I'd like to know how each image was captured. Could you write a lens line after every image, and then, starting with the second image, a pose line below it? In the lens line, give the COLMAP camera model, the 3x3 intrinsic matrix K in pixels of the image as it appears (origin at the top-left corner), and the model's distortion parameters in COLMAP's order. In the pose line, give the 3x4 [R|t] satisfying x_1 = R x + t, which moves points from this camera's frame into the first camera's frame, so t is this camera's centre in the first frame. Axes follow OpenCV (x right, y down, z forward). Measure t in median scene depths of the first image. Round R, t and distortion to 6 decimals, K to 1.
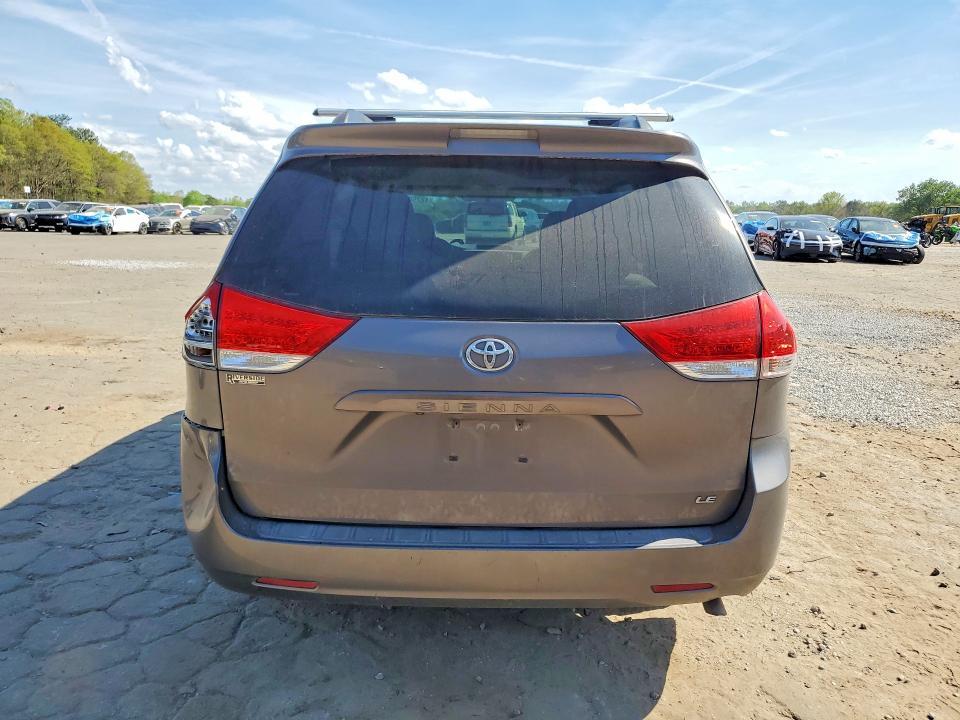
lens RADIAL K [[784.9, 0, 481.8], [0, 784.9, 358.1], [0, 0, 1]] dist [0.035697, 0.003232]
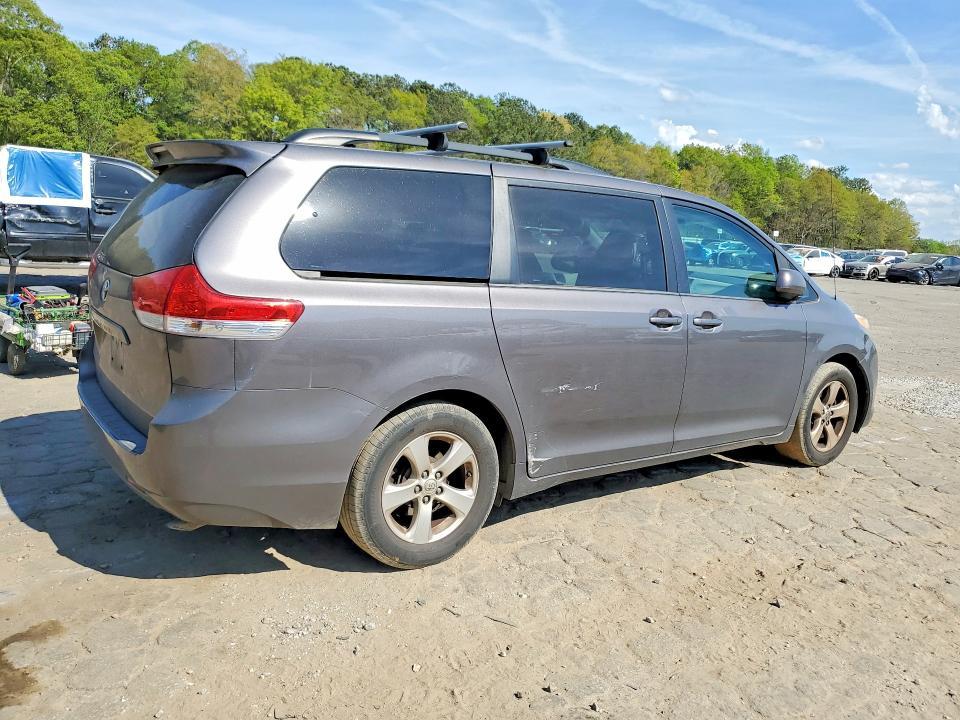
lens RADIAL K [[784.9, 0, 481.8], [0, 784.9, 358.1], [0, 0, 1]] dist [0.035697, 0.003232]
pose [[0.532610, 0.159541, -0.831188, 0.137150], [-0.212144, 0.975887, 0.051377, -0.008581], [0.819342, 0.148967, 0.553613, 0.060229]]
